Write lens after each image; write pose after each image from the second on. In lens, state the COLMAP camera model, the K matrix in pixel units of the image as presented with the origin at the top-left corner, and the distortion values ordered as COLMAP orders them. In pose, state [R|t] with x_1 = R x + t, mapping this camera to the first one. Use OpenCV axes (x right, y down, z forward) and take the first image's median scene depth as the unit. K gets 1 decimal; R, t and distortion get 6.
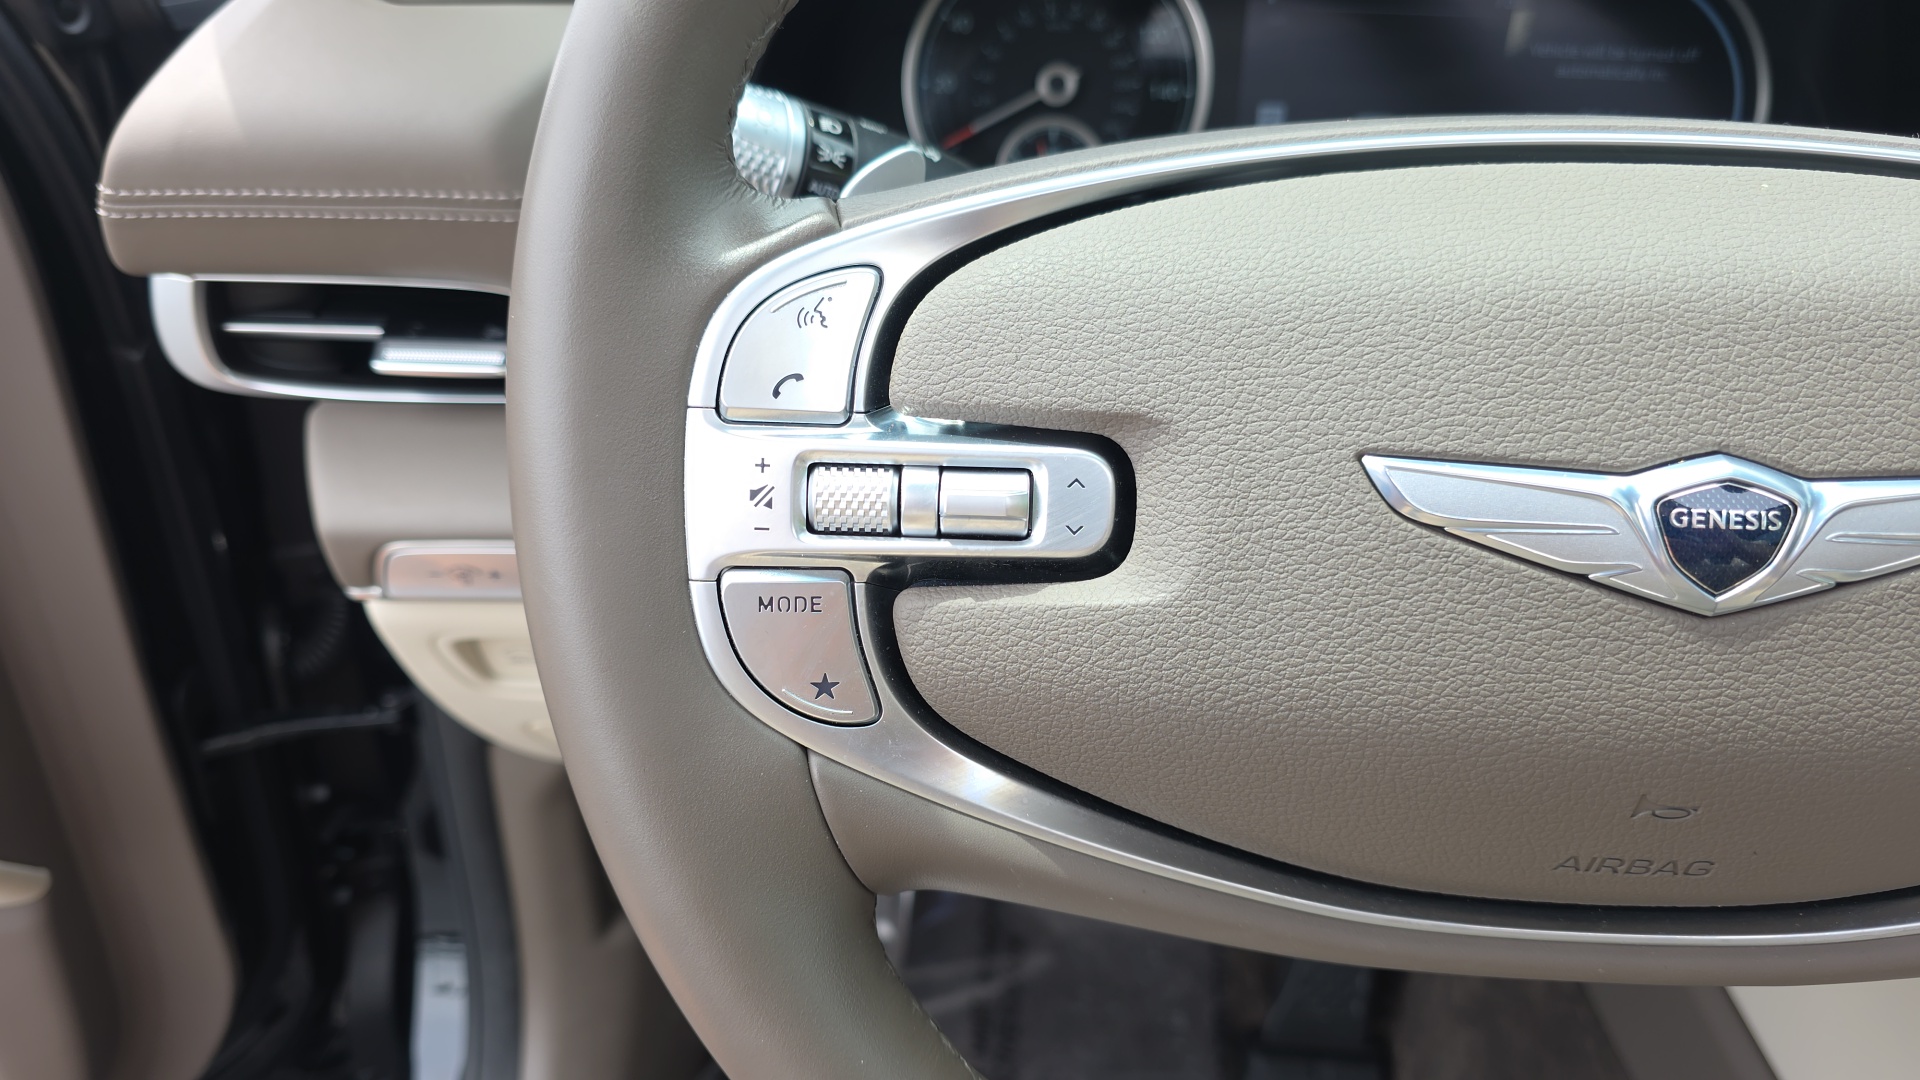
lens RADIAL K [[1370.6, 0, 961.4], [0, 1370.6, 550.4], [0, 0, 1]] dist [0.001931, -0.002675]
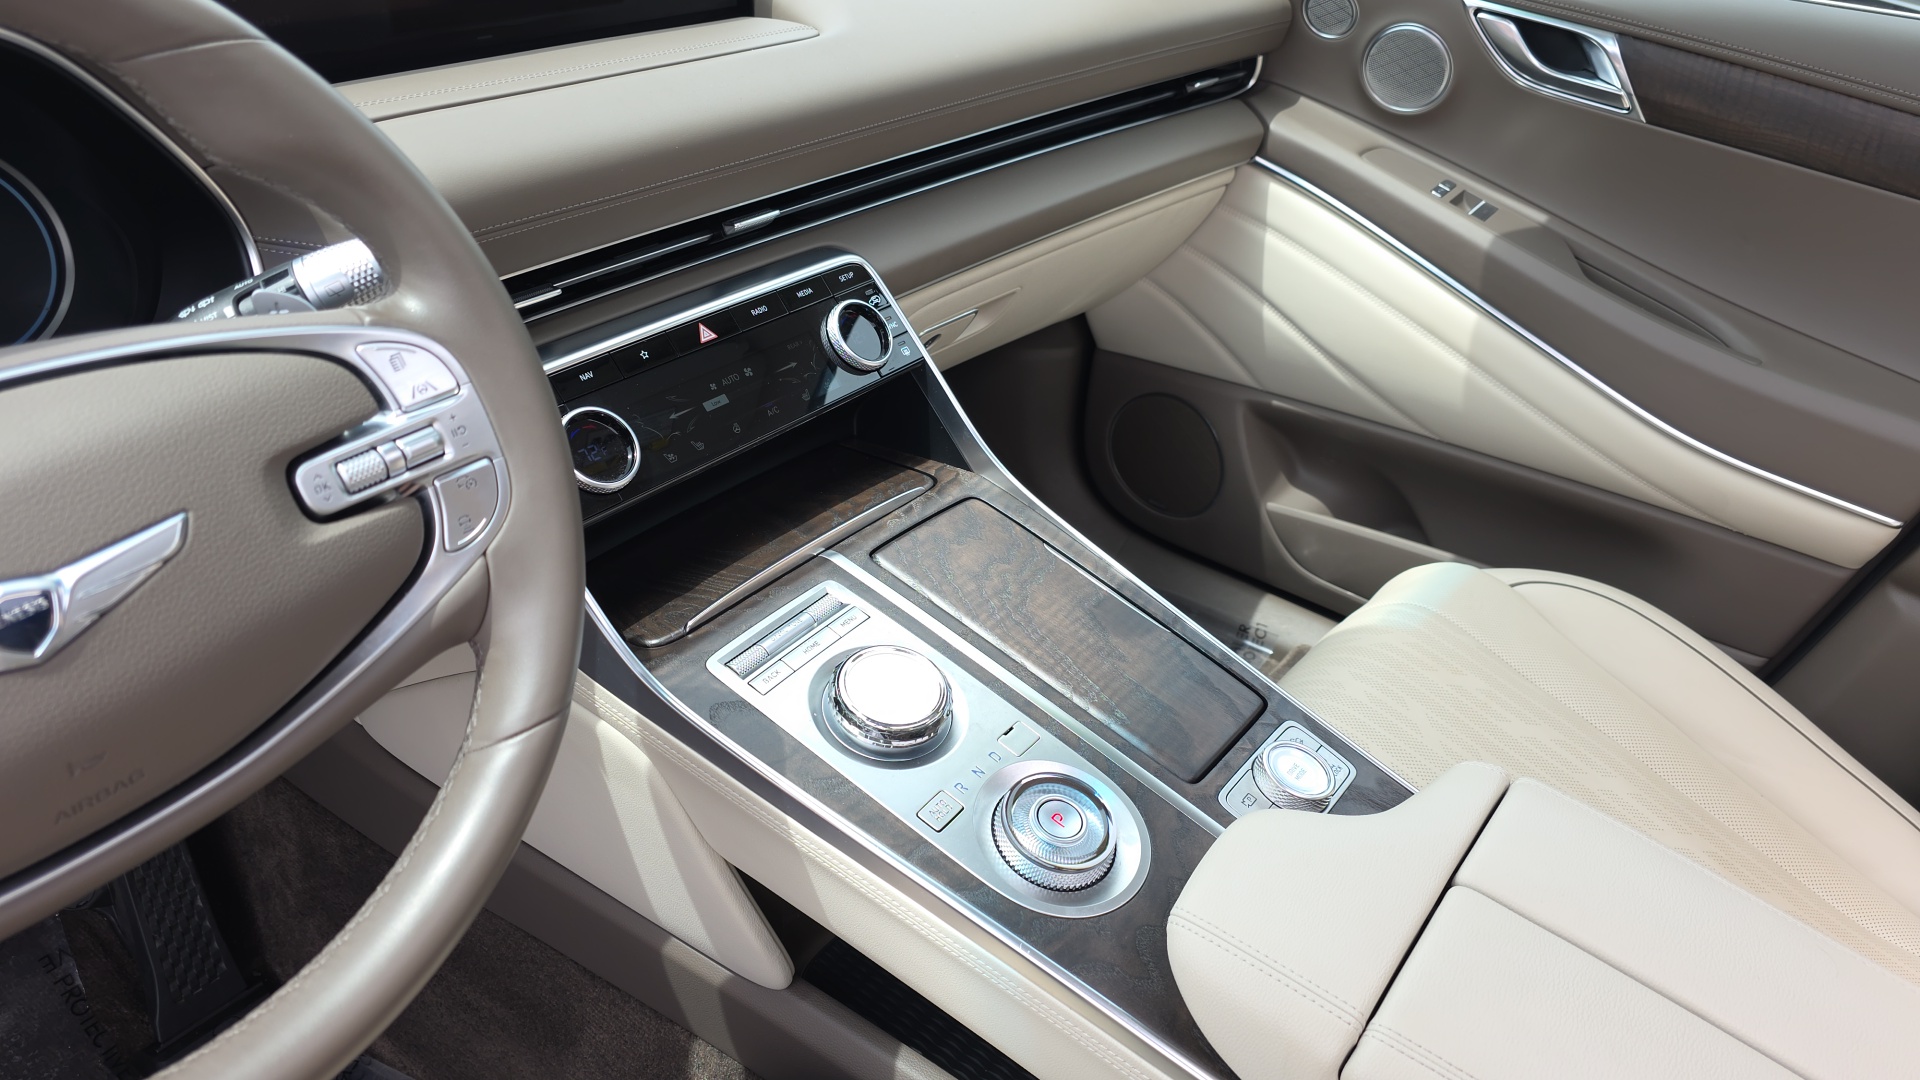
lens RADIAL K [[1297.2, 0, 946.4], [0, 1297.2, 540.6], [0, 0, 1]] dist [0.059235, -0.066928]
pose [[0.557825, -0.442508, 0.702152, 0.057697], [0.394071, 0.885778, 0.245163, -0.045099], [-0.730438, 0.139939, 0.668489, -0.966933]]
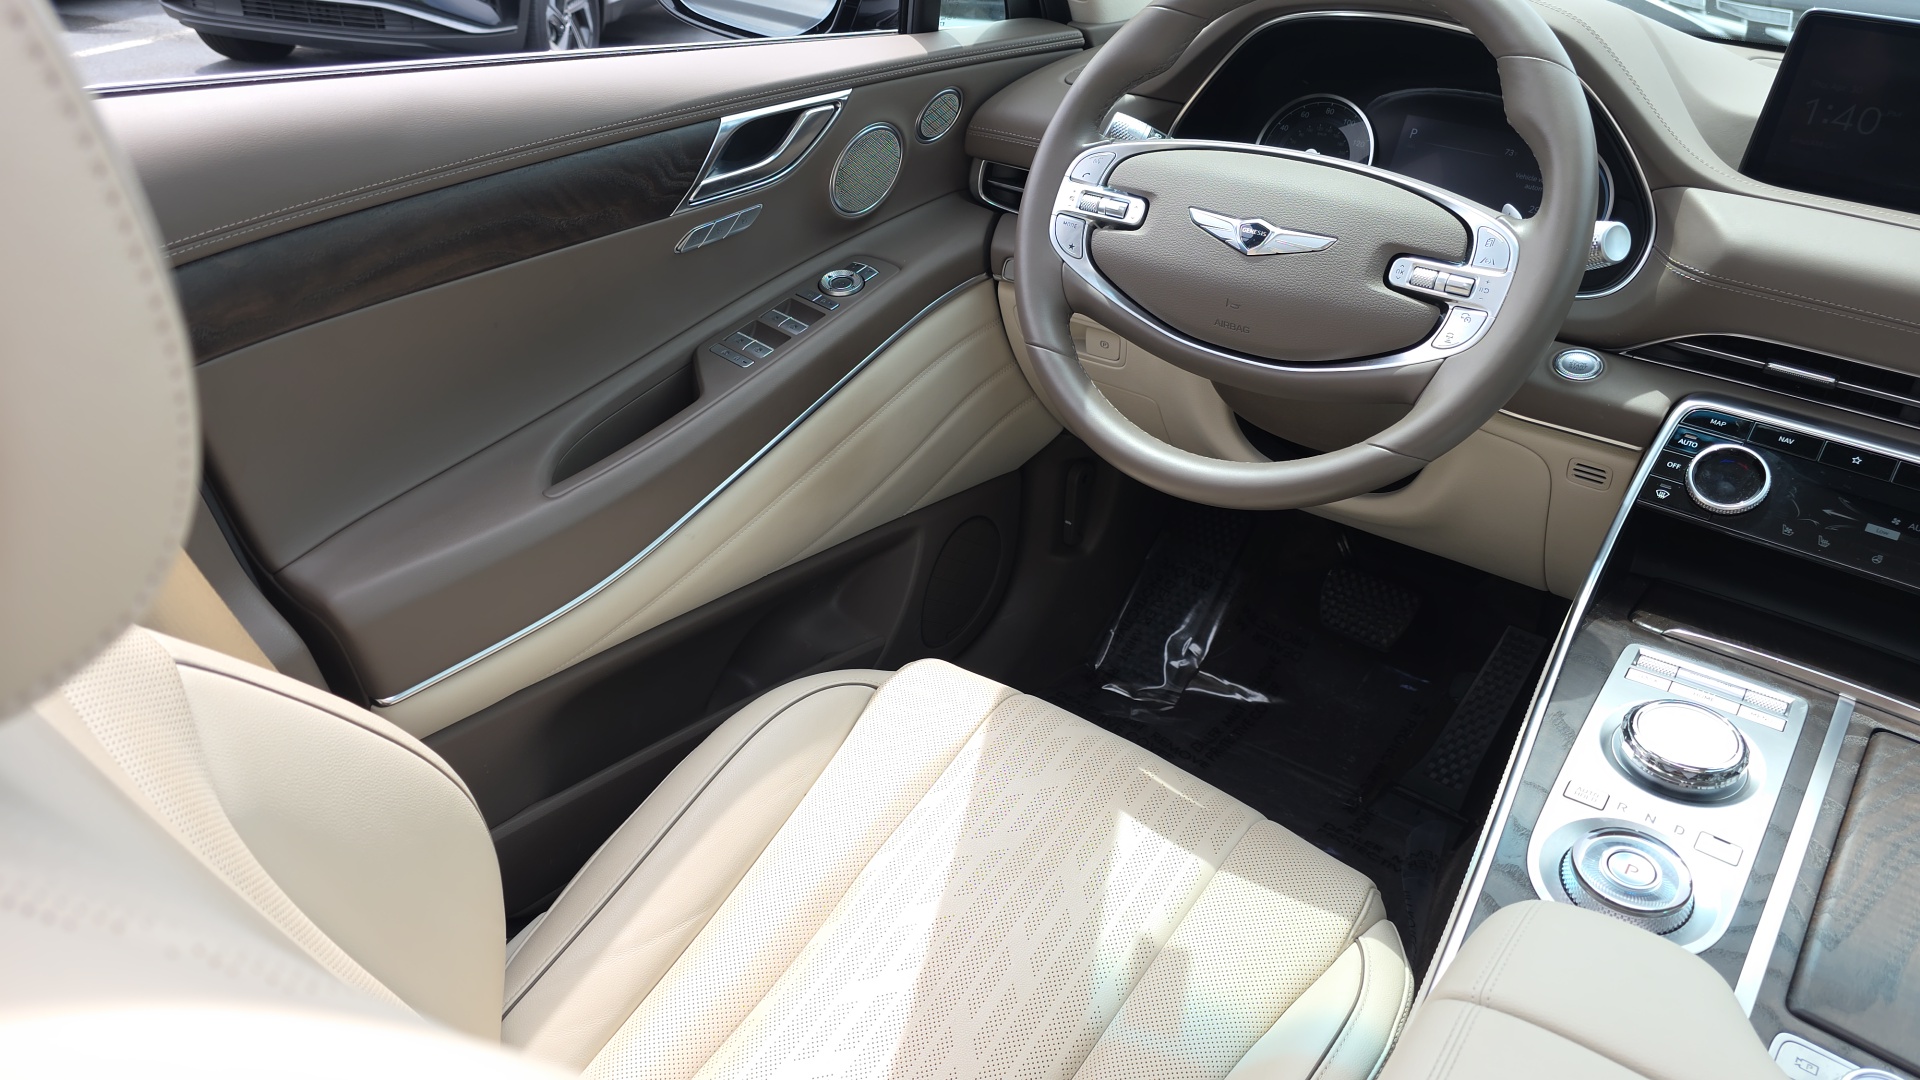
lens RADIAL K [[1297.2, 0, 946.4], [0, 1297.2, 540.6], [0, 0, 1]] dist [0.059235, -0.066928]
pose [[0.821365, 0.303743, -0.482805, 1.836235], [-0.343188, 0.939240, 0.007052, 1.079605], [0.455612, 0.159901, 0.875699, -2.618939]]
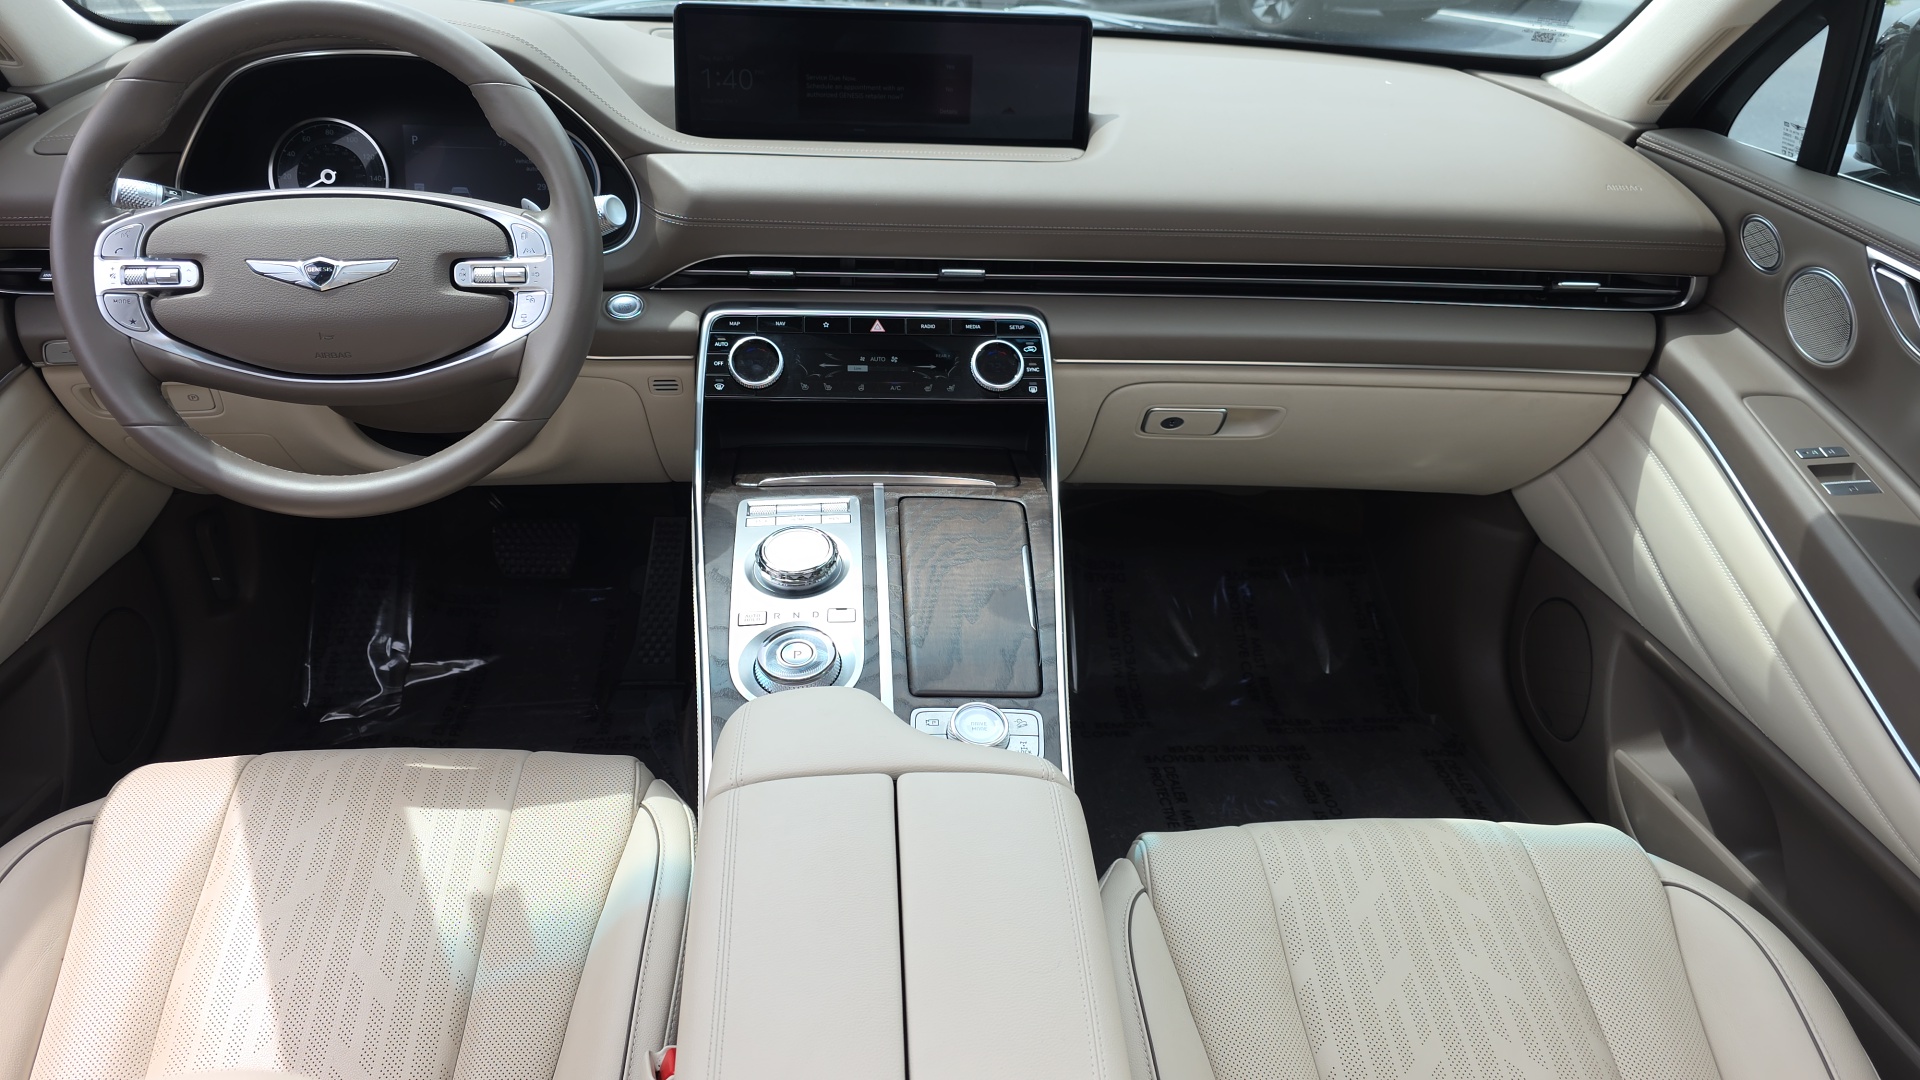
lens RADIAL K [[1299.3, 0, 948.6], [0, 1299.3, 513.7], [0, 0, 1]] dist [0.095271, -0.123259]
pose [[0.991266, -0.051202, 0.121533, 1.900701], [0.058797, 0.996480, -0.059757, 1.100014], [-0.118045, 0.066381, 0.990787, -3.362960]]
